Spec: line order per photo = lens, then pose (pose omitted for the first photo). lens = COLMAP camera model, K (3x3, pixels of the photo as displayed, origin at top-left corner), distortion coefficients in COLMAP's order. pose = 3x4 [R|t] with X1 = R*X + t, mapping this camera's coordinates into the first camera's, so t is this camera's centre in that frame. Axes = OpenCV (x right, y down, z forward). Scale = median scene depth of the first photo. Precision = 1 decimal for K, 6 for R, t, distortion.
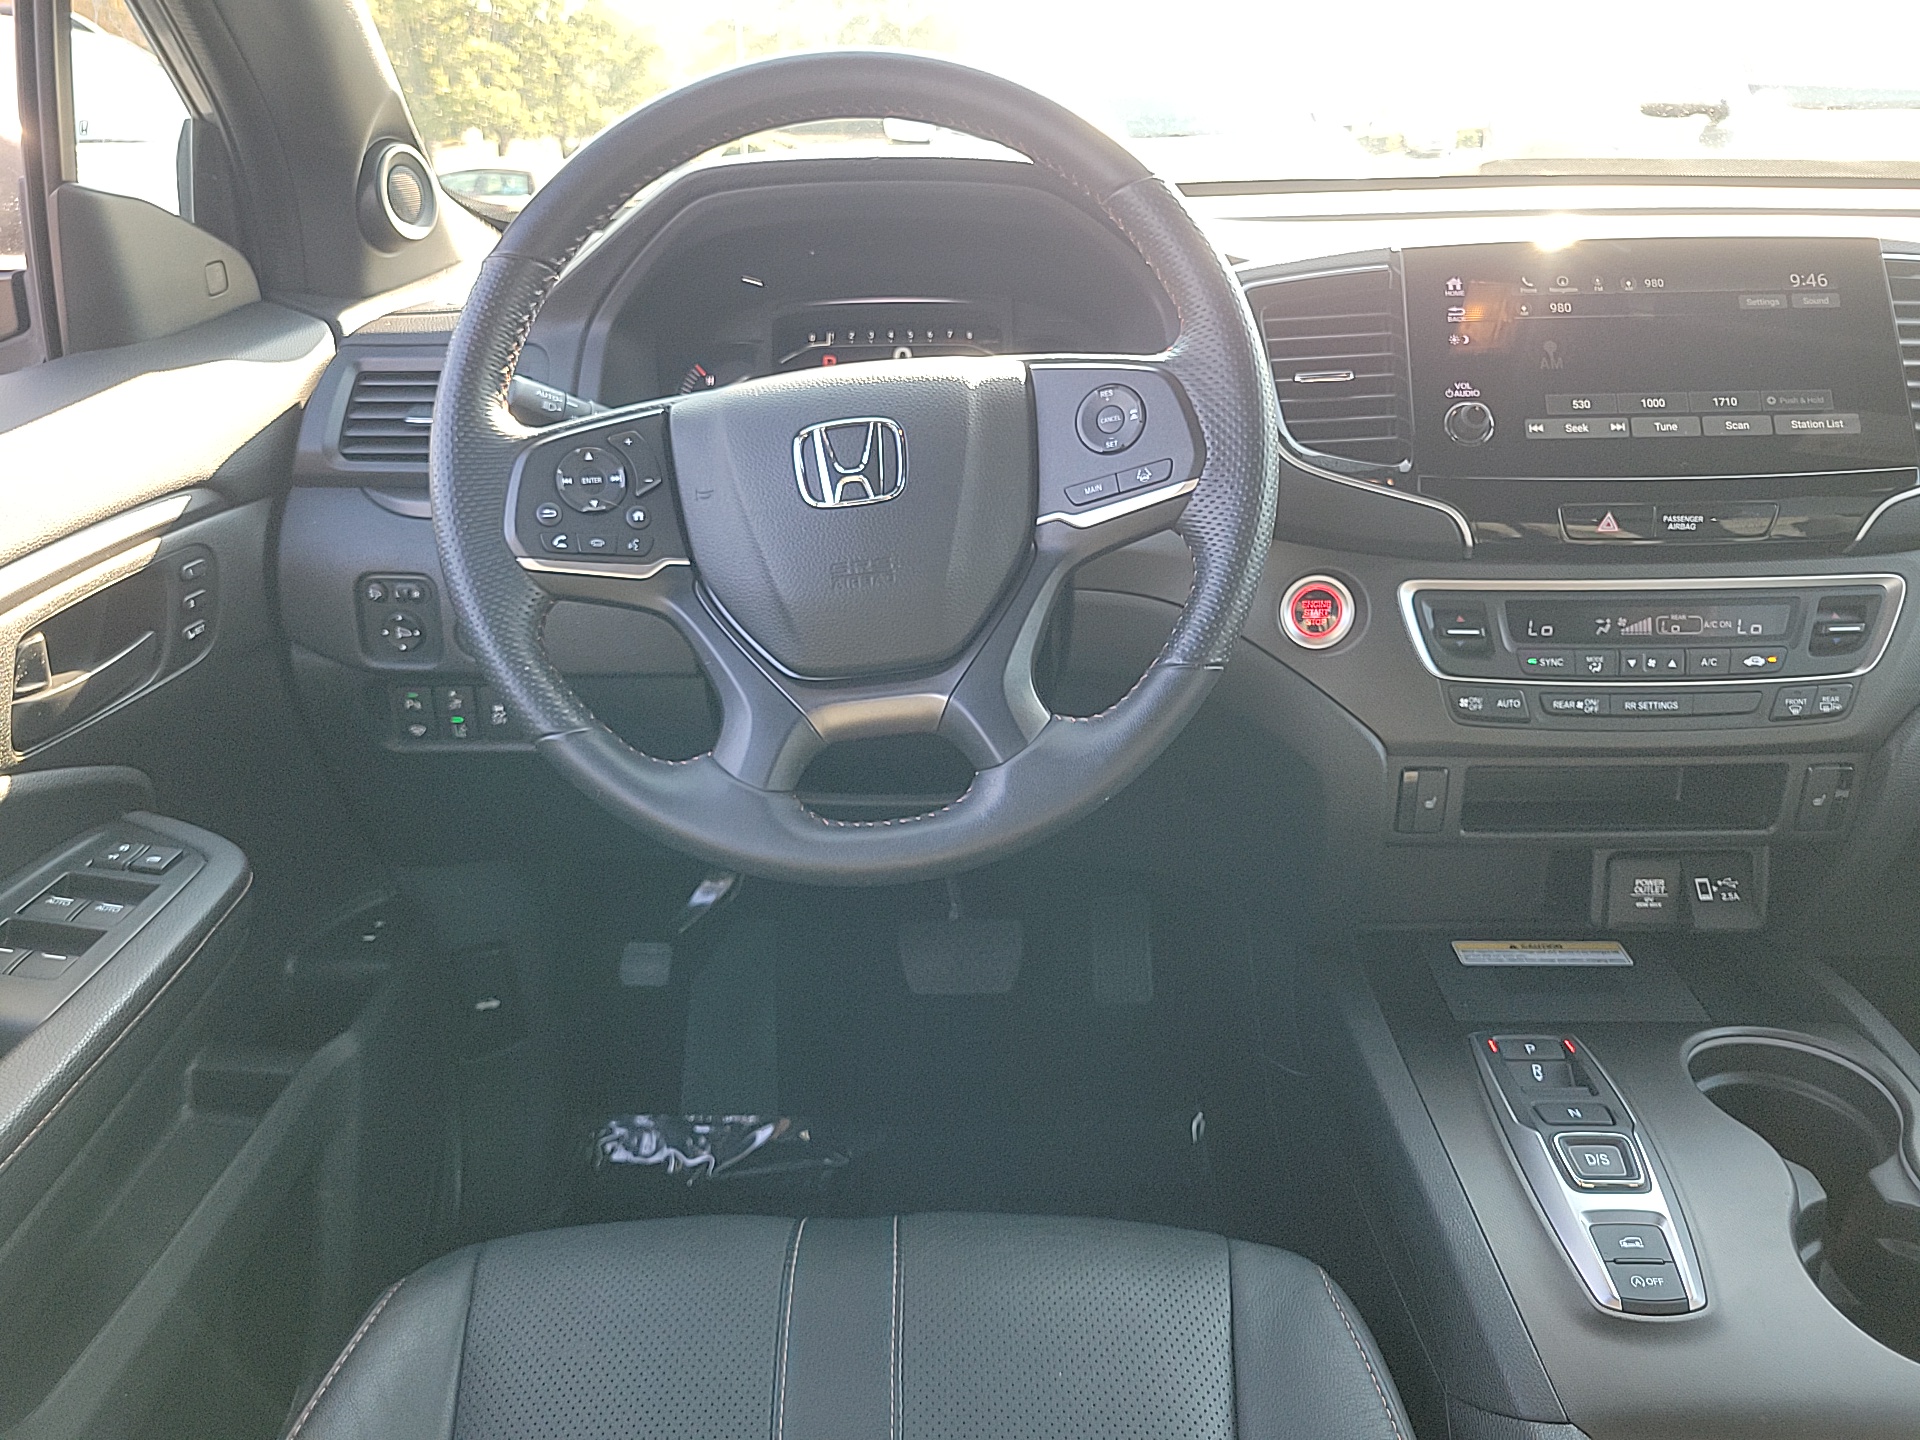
lens RADIAL K [[1447.7, 0, 940.4], [0, 1447.7, 704.7], [0, 0, 1]] dist [0.040437, -0.037076]
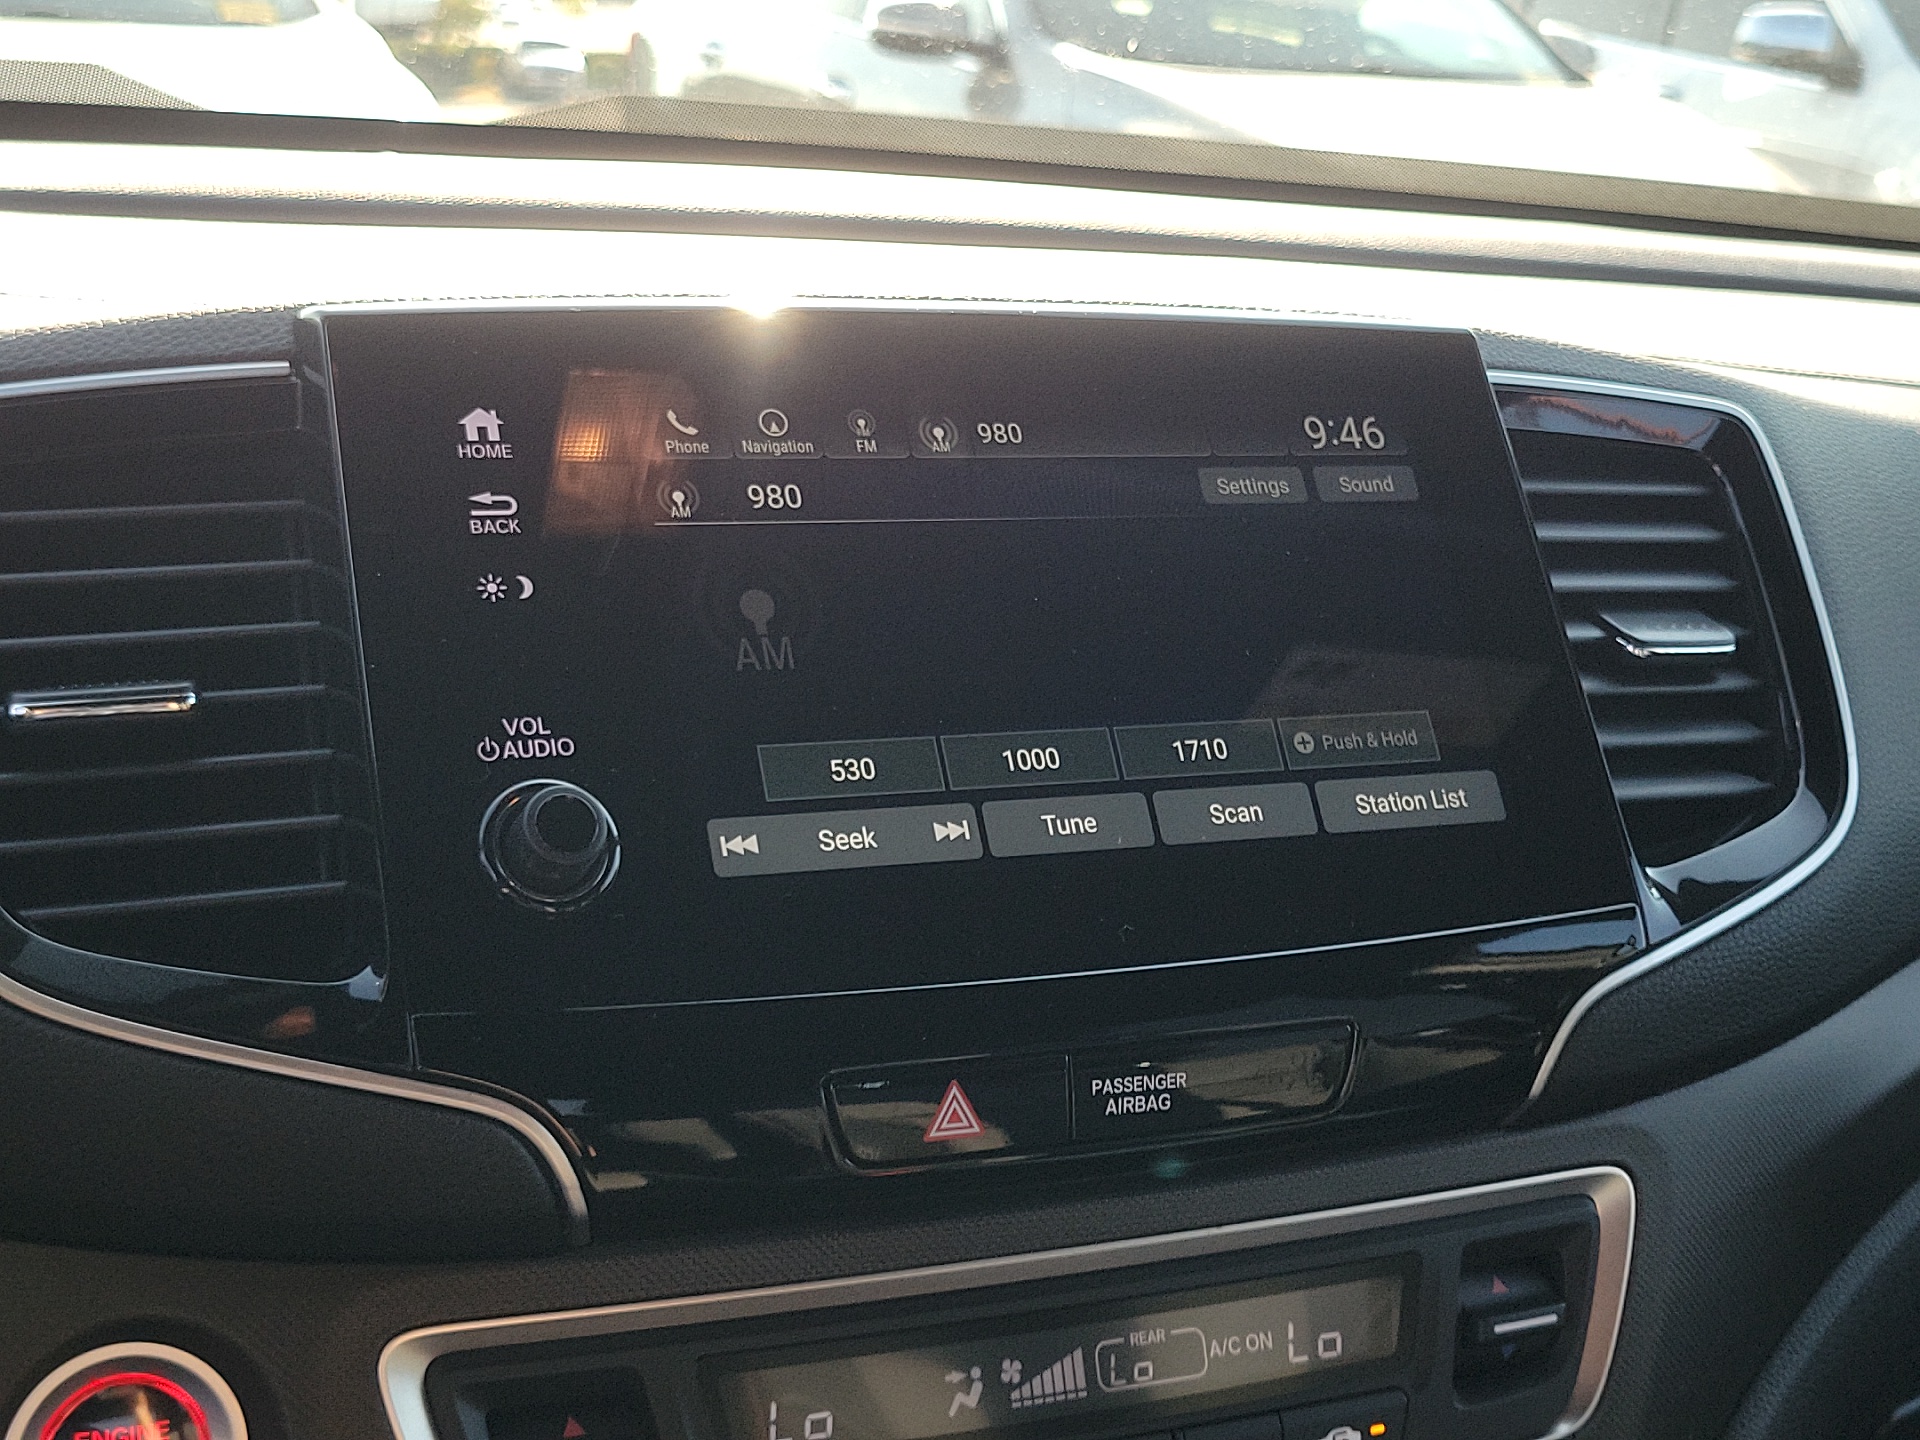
lens RADIAL K [[2764.1, 0, 960.0], [0, 2764.1, 720.0], [0, 0, 1]] dist [0.021592, -0.021794]
pose [[0.897687, -0.033202, 0.439381, 0.170181], [0.090117, 0.989914, -0.109312, -0.142352], [-0.431320, 0.137723, 0.891625, 0.392554]]
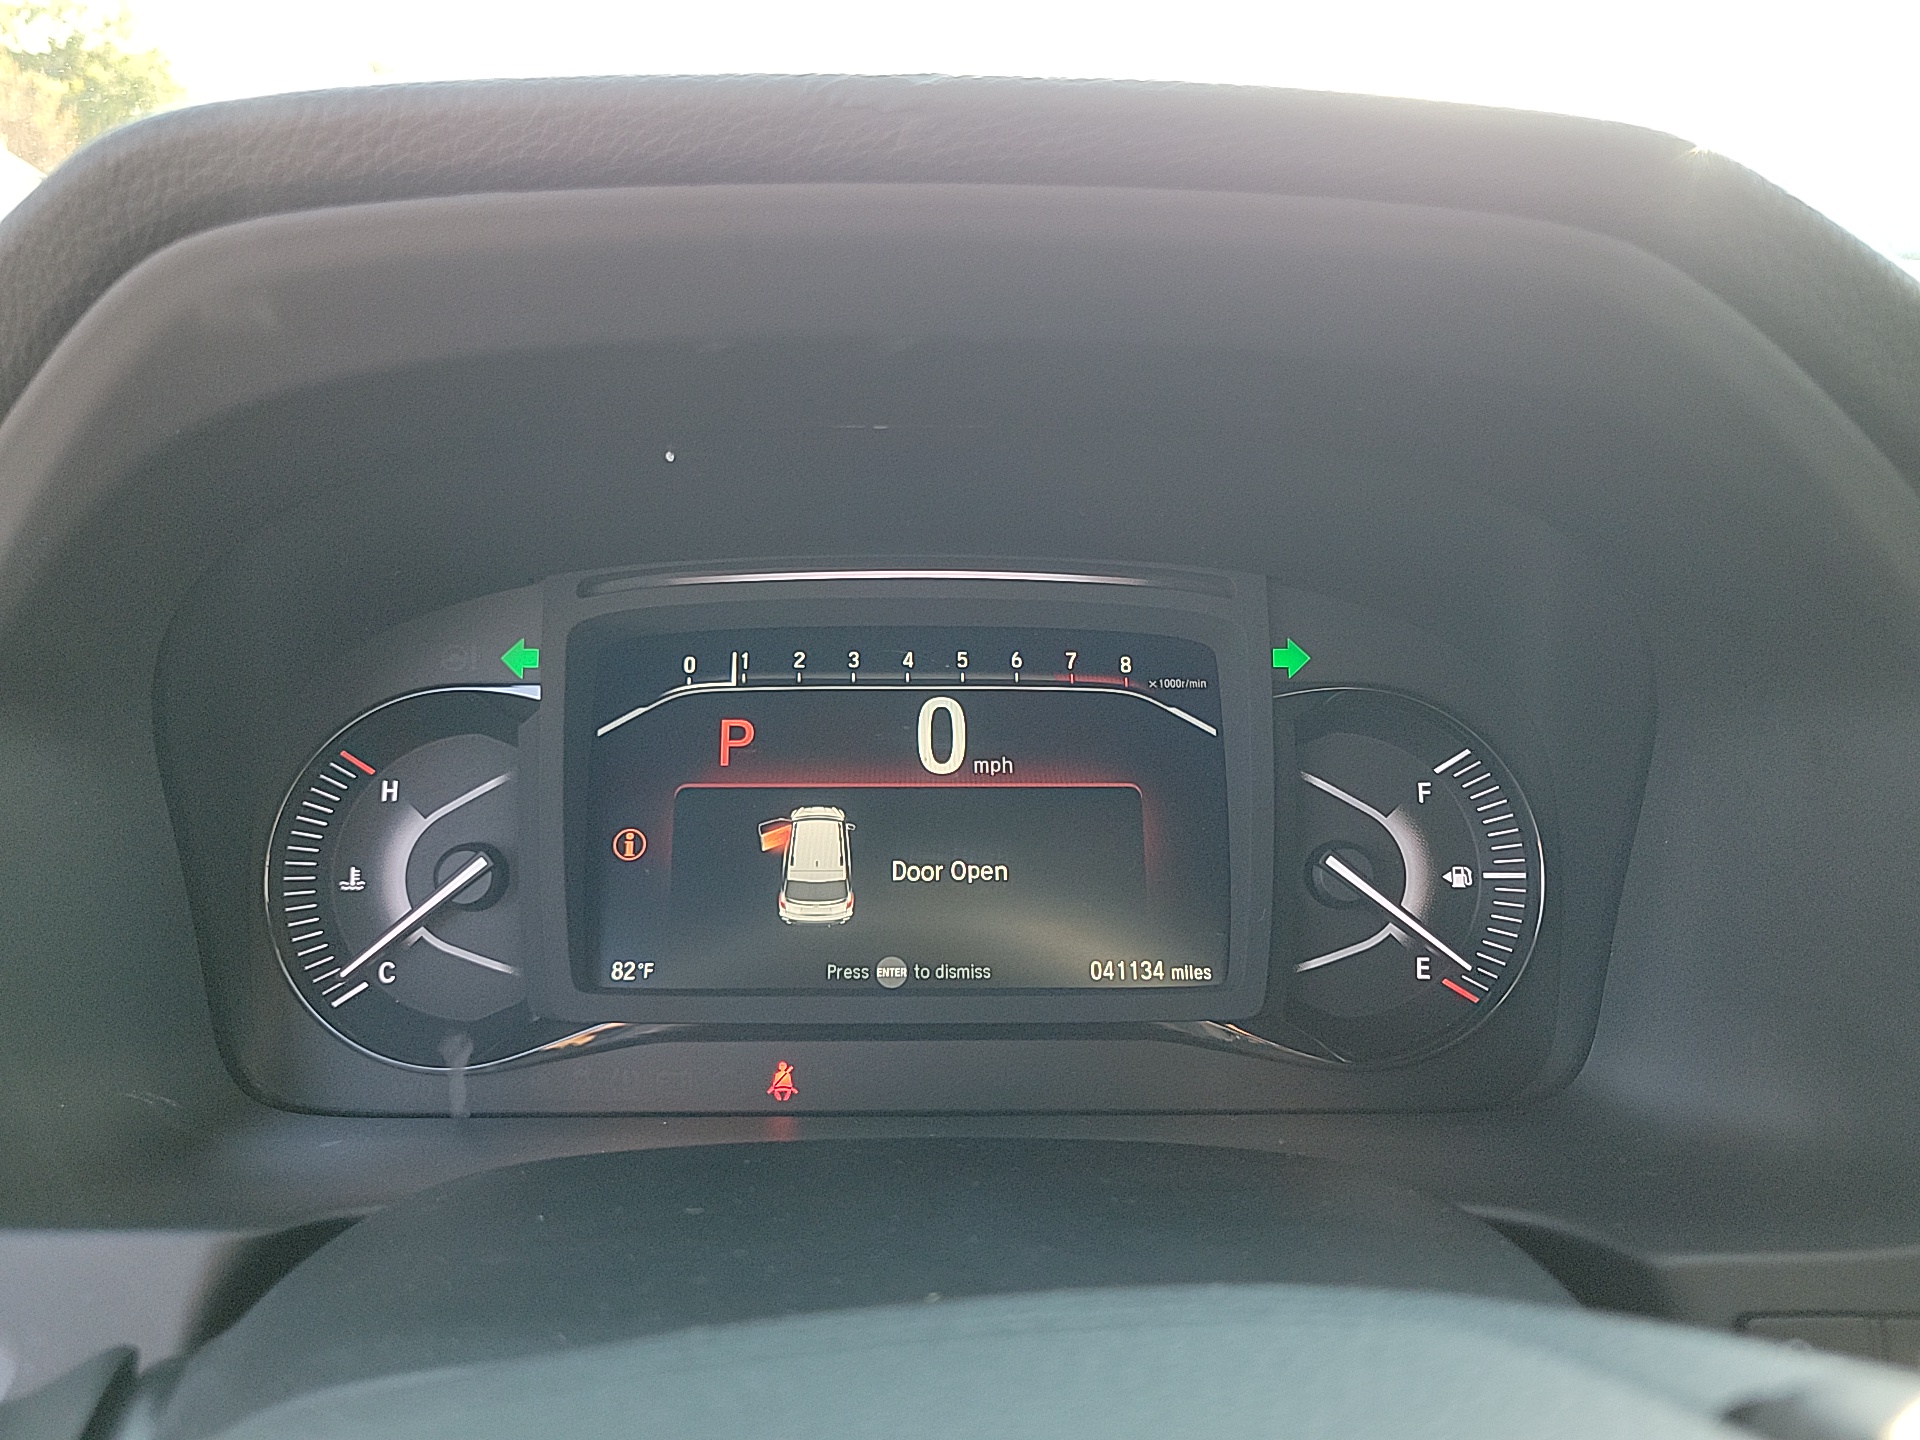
lens RADIAL K [[1476.8, 0, 946.6], [0, 1476.8, 712.6], [0, 0, 1]] dist [0.000380, -0.007313]
pose [[0.998996, 0.009122, 0.043859, -0.050906], [-0.005289, 0.996218, -0.086729, -0.263976], [-0.044484, 0.086410, 0.995266, 0.801071]]
